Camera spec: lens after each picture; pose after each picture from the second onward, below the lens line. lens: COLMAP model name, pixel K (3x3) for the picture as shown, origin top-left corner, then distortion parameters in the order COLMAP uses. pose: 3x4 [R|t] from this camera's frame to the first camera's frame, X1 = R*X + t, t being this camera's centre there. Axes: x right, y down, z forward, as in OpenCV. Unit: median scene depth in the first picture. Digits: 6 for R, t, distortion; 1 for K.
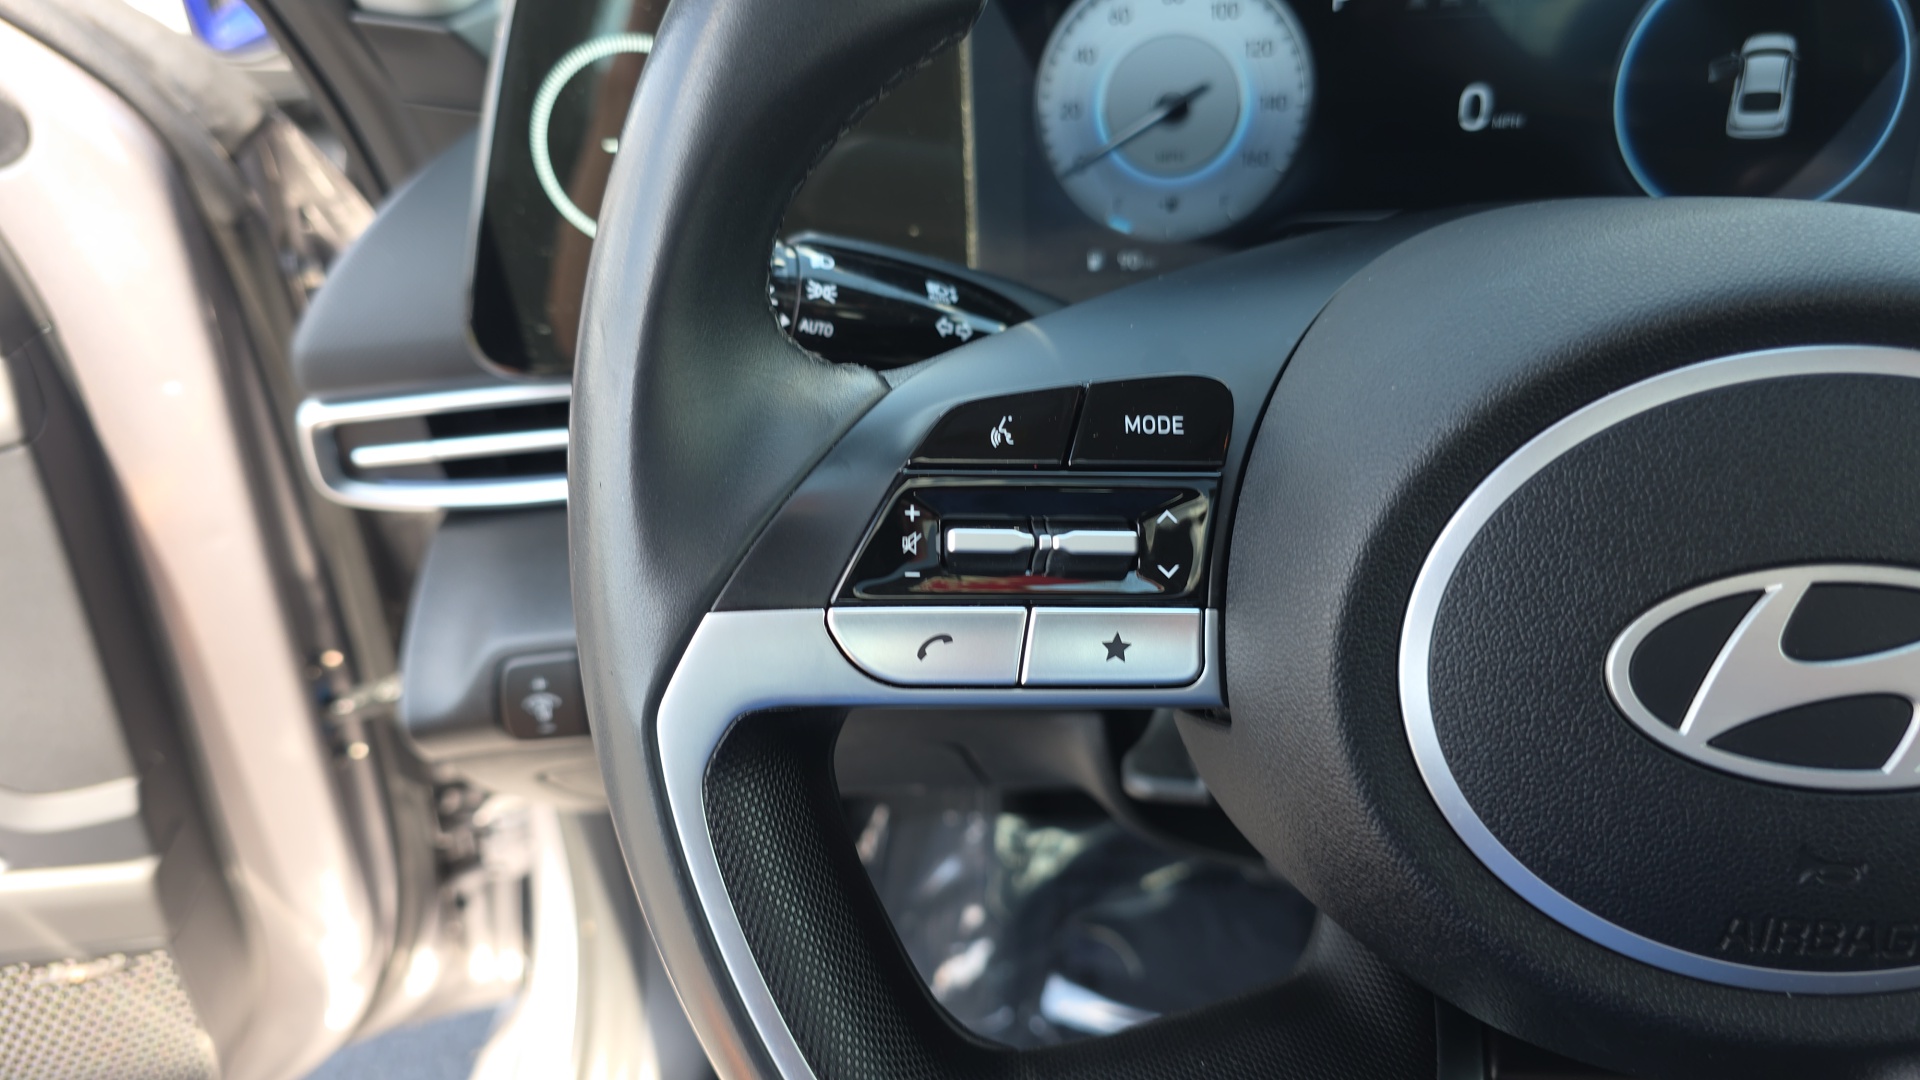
lens RADIAL K [[1369.5, 0, 950.5], [0, 1369.5, 512.2], [0, 0, 1]] dist [0.039394, -0.094540]
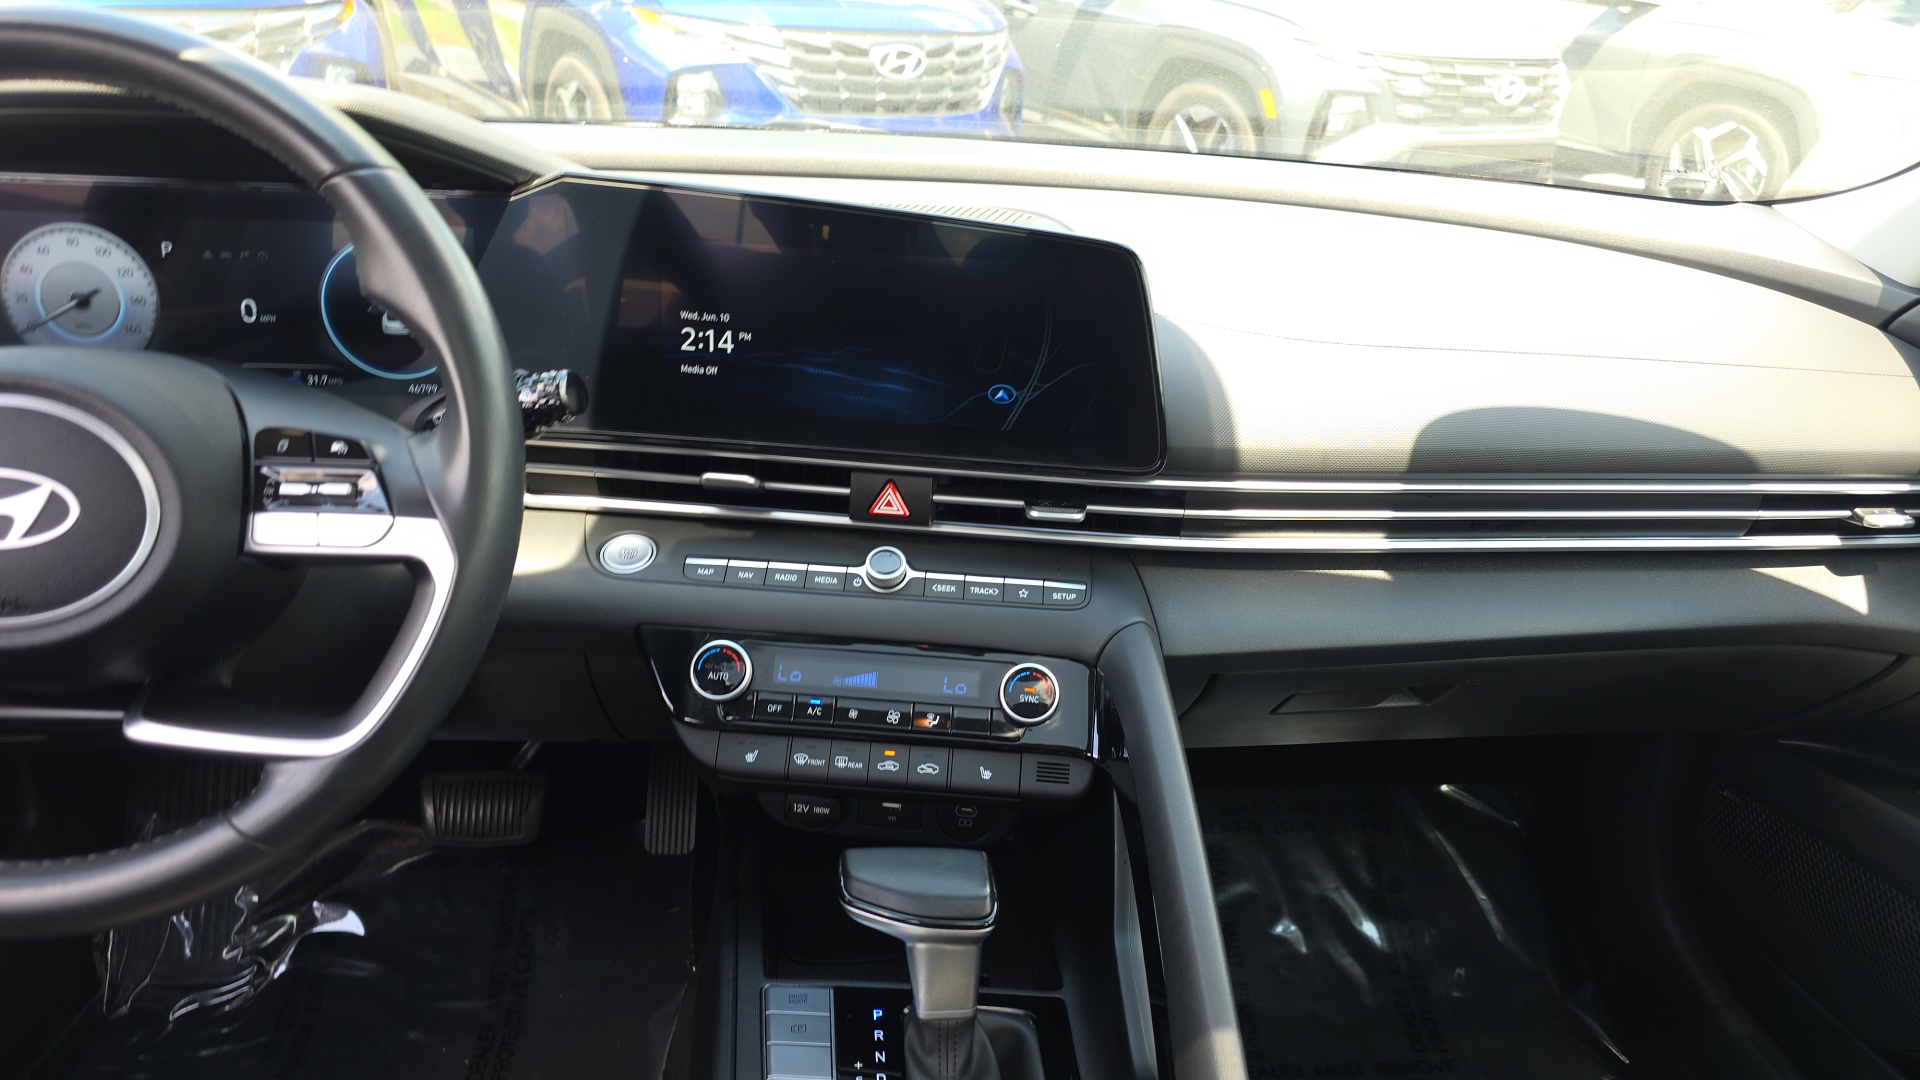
lens RADIAL K [[1302.6, 0, 980.2], [0, 1302.6, 540.8], [0, 0, 1]] dist [0.075739, -0.095832]
pose [[0.969054, 0.020809, 0.245968, 0.912499], [0.005509, 0.994369, -0.105829, 0.224948], [-0.246786, 0.103909, 0.963483, -0.988481]]
